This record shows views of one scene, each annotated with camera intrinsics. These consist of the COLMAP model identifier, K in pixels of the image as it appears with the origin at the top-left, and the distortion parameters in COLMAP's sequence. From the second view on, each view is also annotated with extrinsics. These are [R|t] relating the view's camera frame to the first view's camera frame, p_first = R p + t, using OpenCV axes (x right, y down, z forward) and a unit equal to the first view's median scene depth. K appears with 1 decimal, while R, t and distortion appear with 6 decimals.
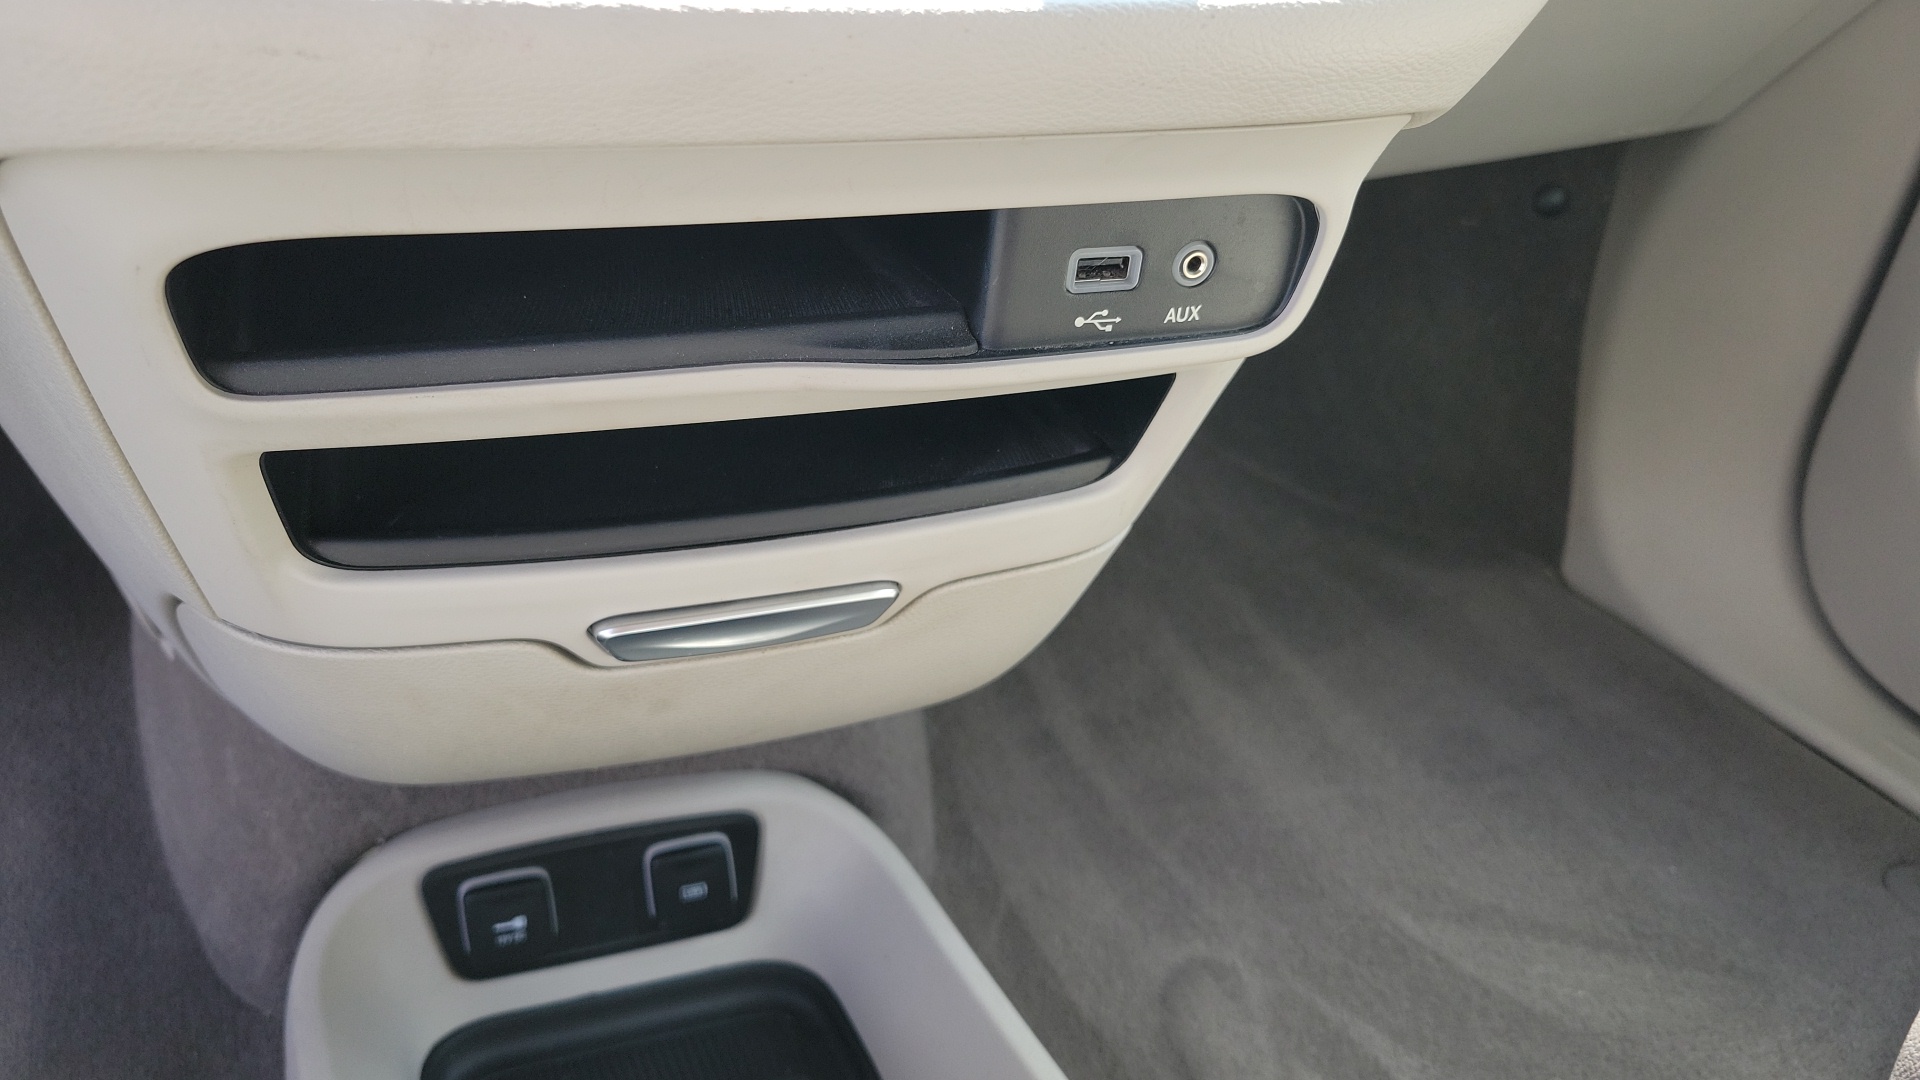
lens RADIAL K [[1466.3, 0, 929.7], [0, 1466.3, 550.4], [0, 0, 1]] dist [0.026371, -0.015526]
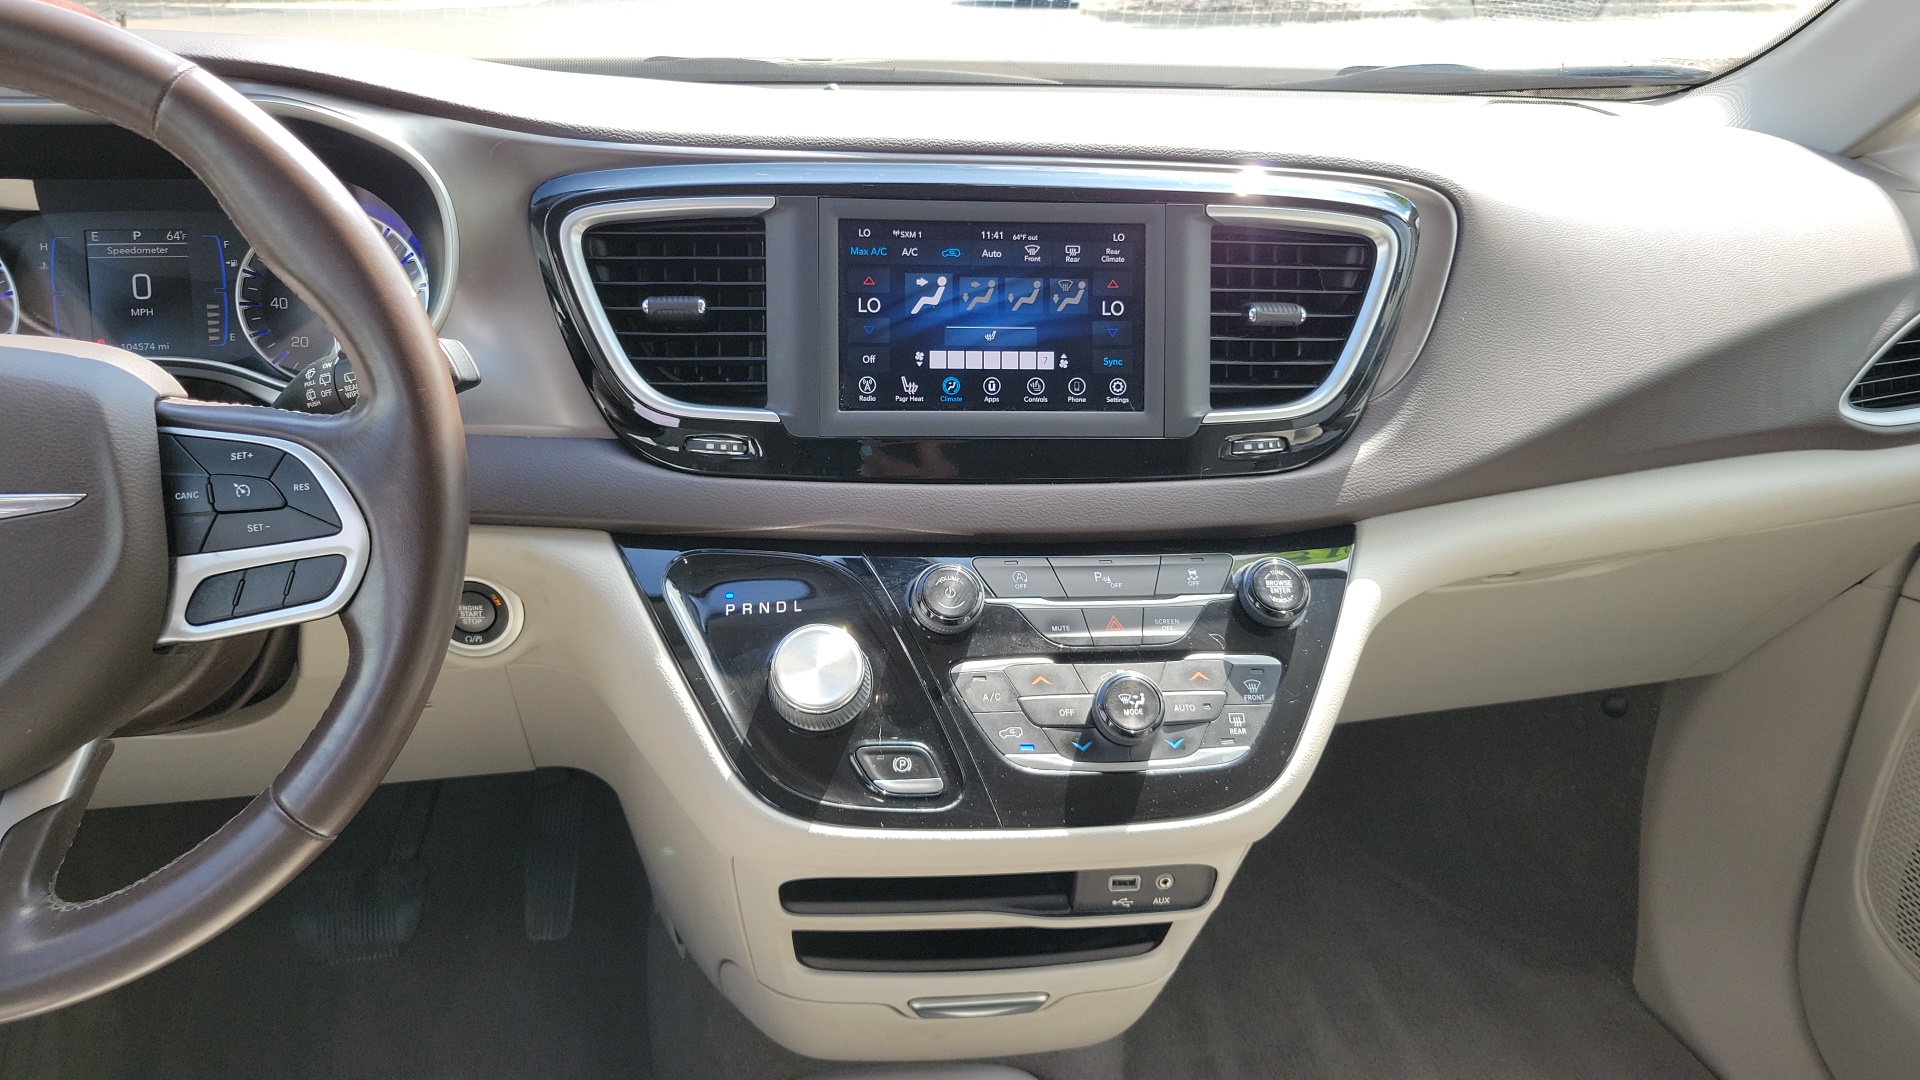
lens RADIAL K [[1466.3, 0, 976.9], [0, 1466.3, 534.5], [0, 0, 1]] dist [0.026371, -0.015526]
pose [[0.976862, 0.054104, -0.206914, 0.163084], [-0.091211, 0.980470, -0.174239, -0.144398], [0.193446, 0.189080, 0.962719, -0.703530]]
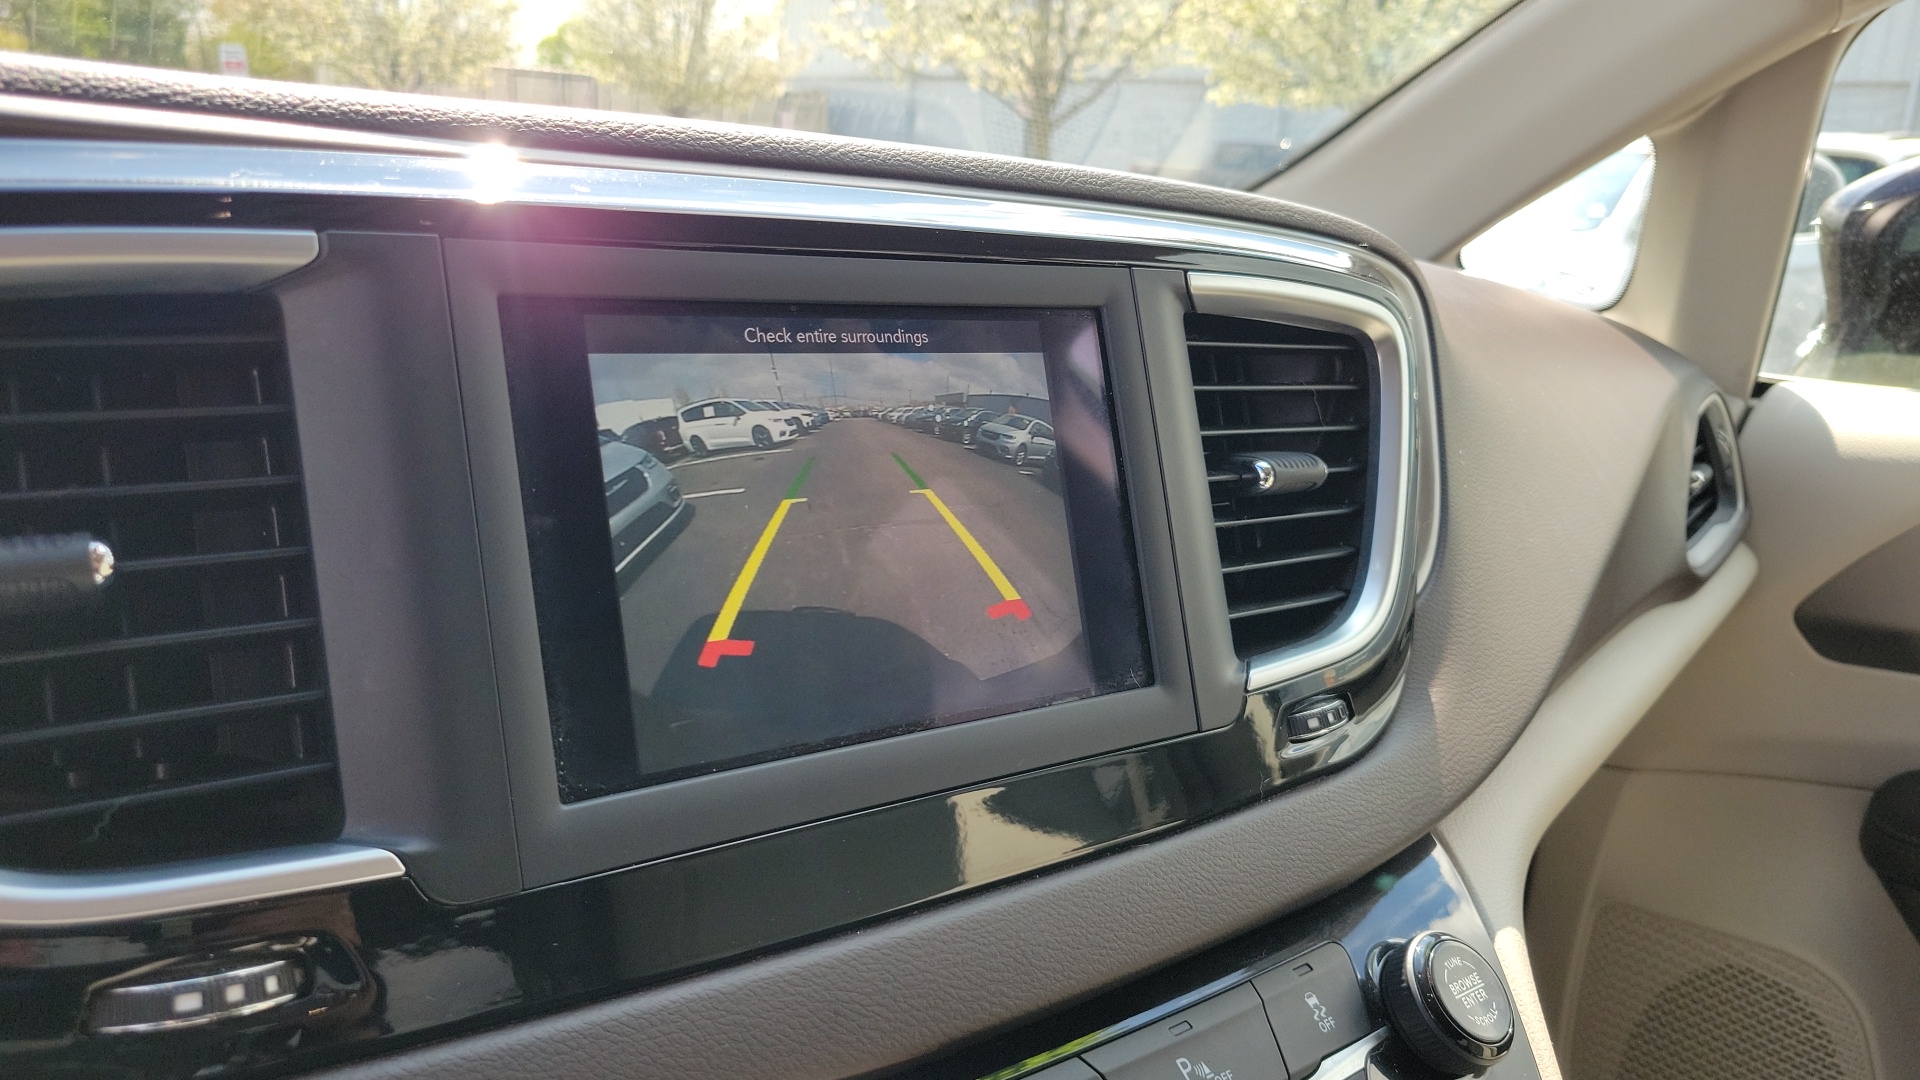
lens RADIAL K [[1466.3, 0, 935.1], [0, 1466.3, 543.4], [0, 0, 1]] dist [0.026371, -0.015526]
pose [[0.944281, -0.072959, 0.320954, -0.198202], [0.169414, 0.943769, -0.283899, -0.354178], [-0.282193, 0.322454, 0.903543, -0.096393]]
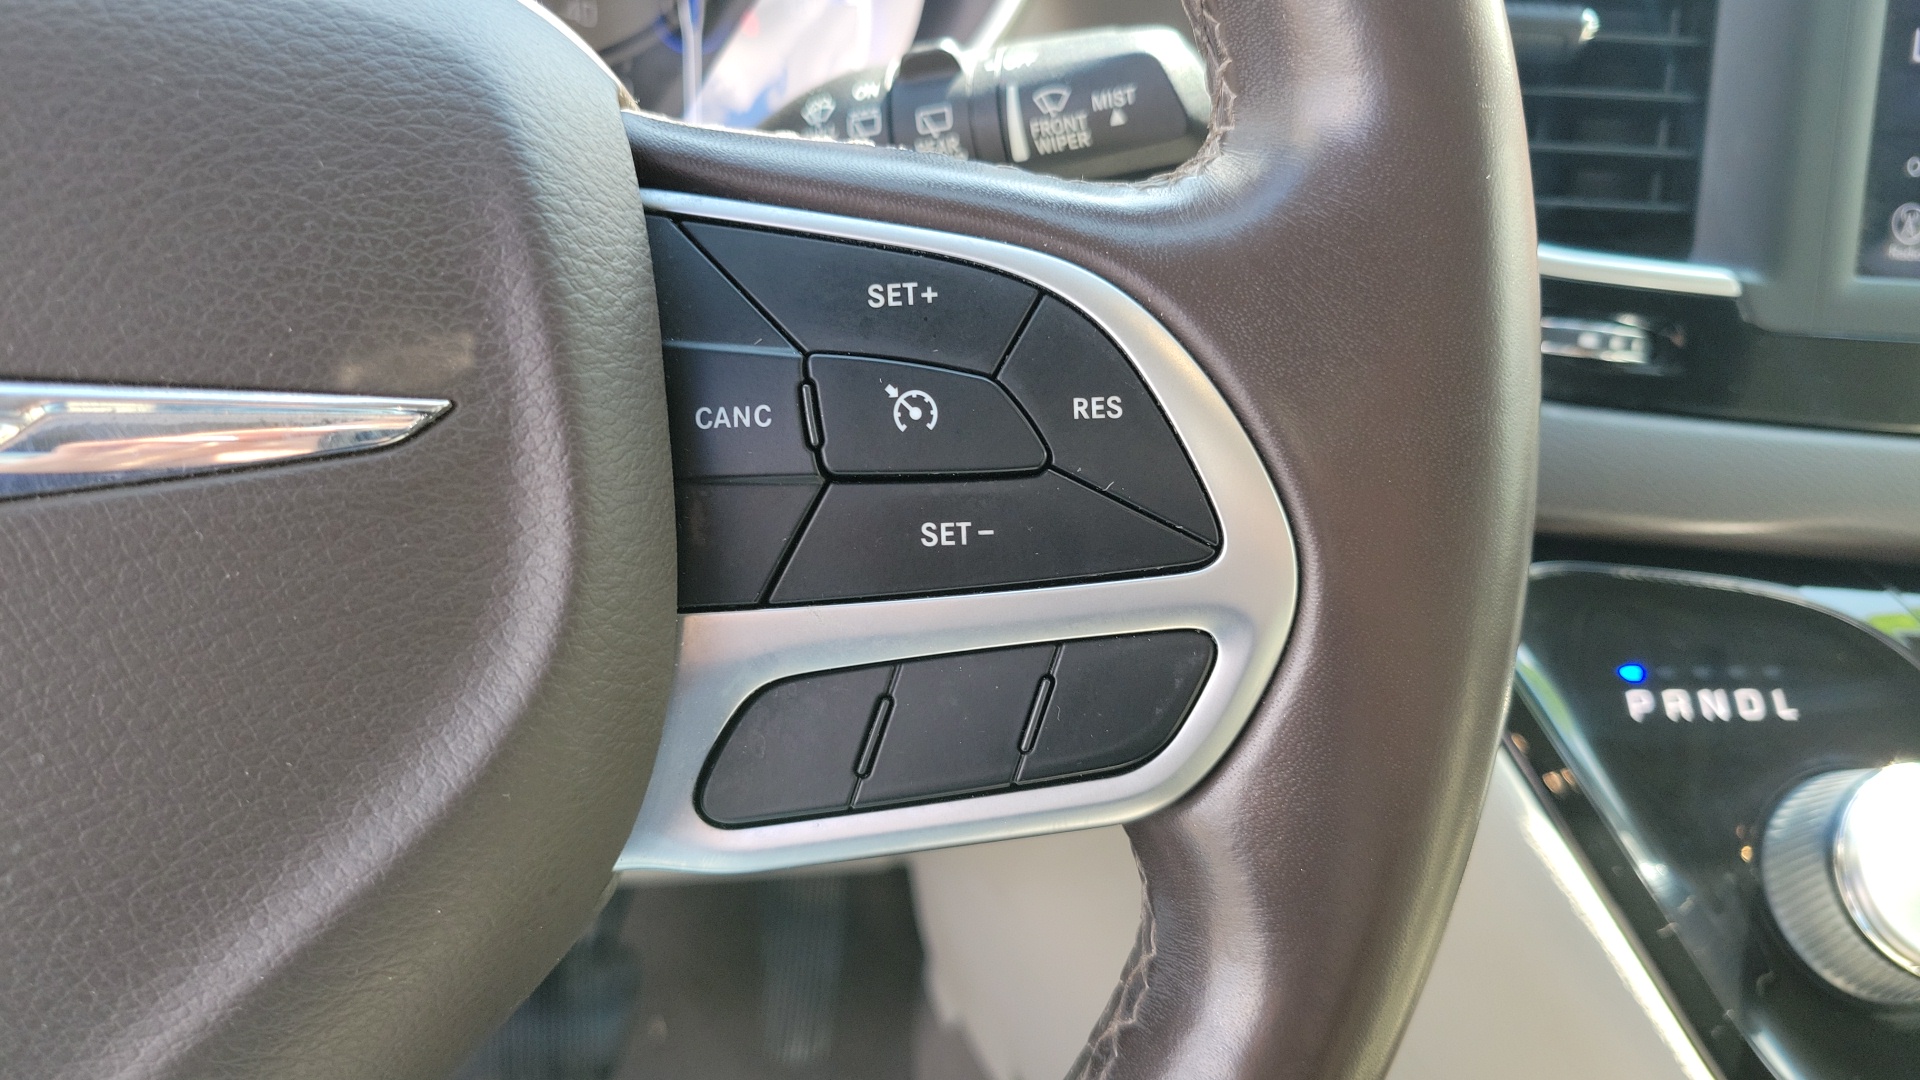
lens RADIAL K [[1466.3, 0, 936.8], [0, 1466.3, 551.0], [0, 0, 1]] dist [0.026371, -0.015526]
pose [[0.969074, 0.122104, -0.214444, -0.357019], [-0.145990, 0.984292, -0.099276, -0.228326], [0.198954, 0.127512, 0.971678, -0.224612]]
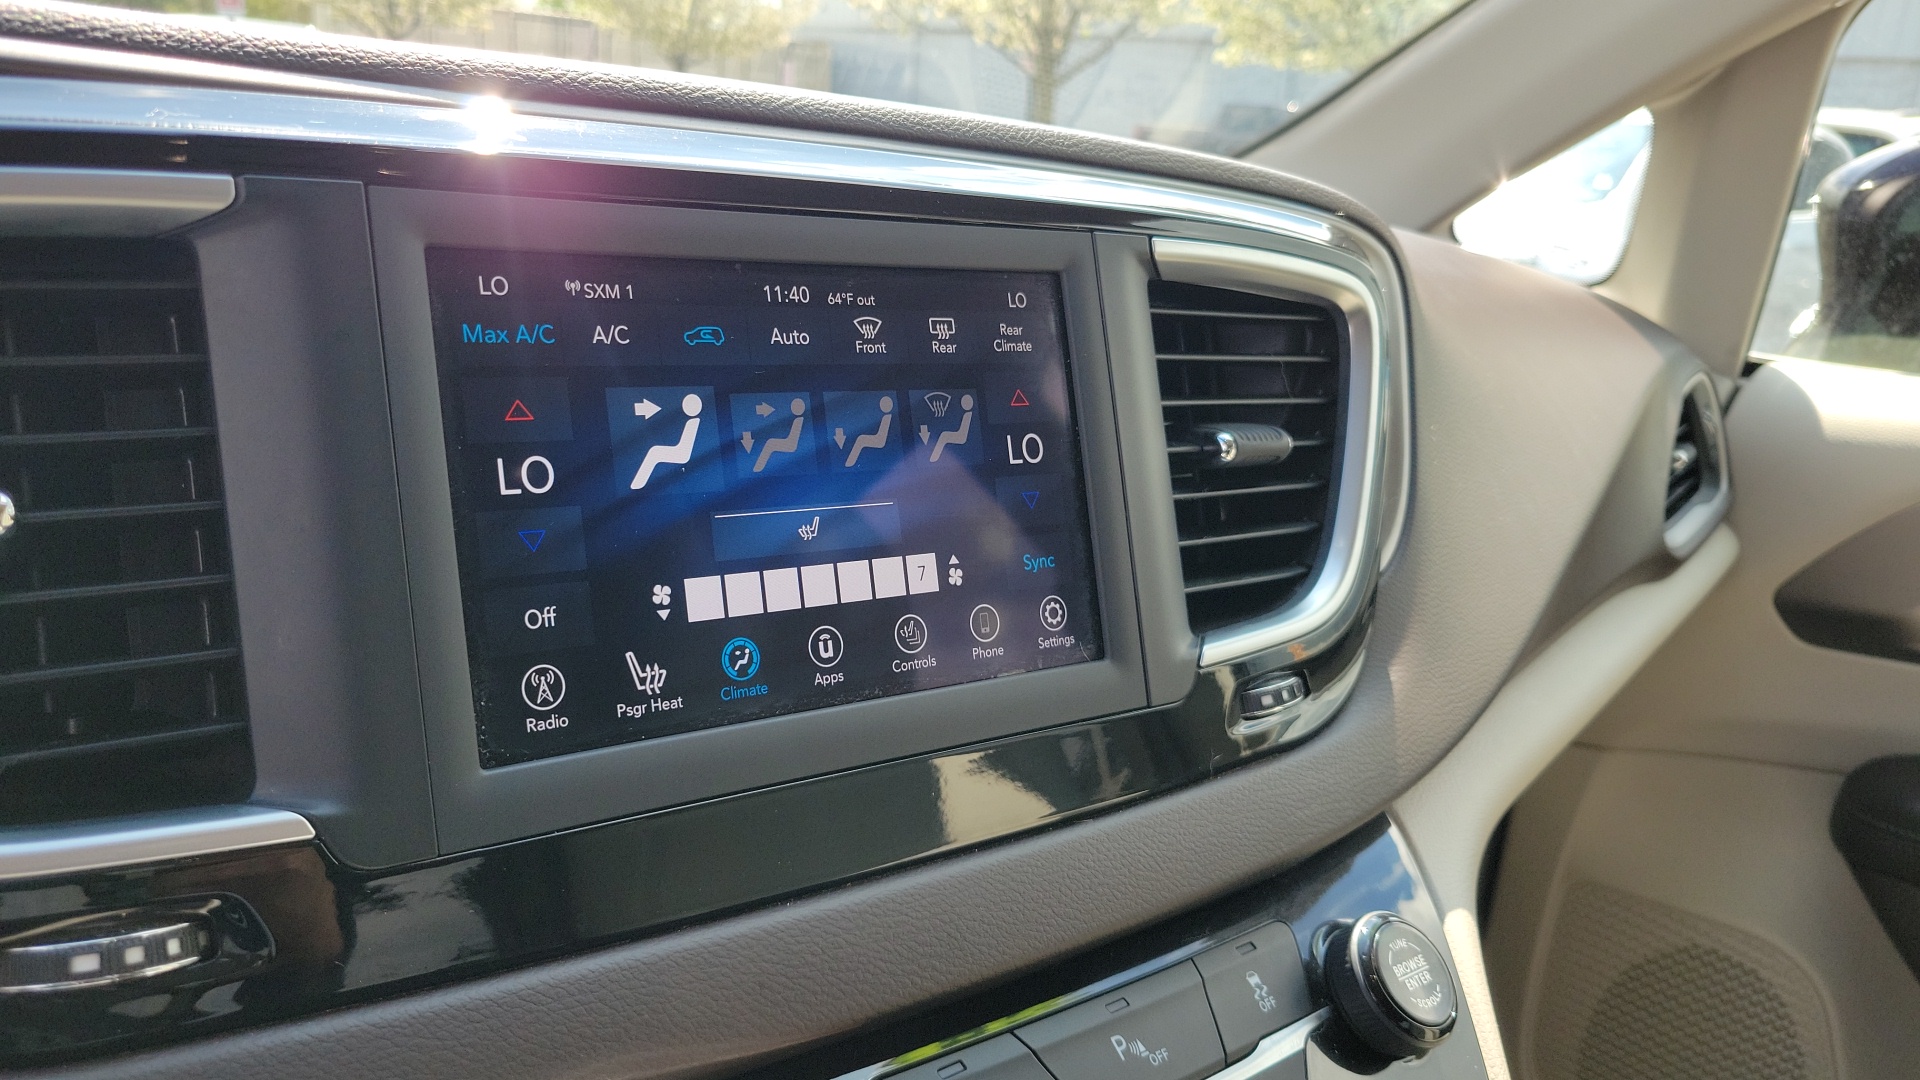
lens RADIAL K [[1466.3, 0, 927.9], [0, 1466.3, 546.0], [0, 0, 1]] dist [0.026371, -0.015526]
pose [[0.946174, -0.059844, 0.318078, -0.179583], [0.146349, 0.955658, -0.255537, -0.357206], [-0.288681, 0.288333, 0.912977, -0.093630]]
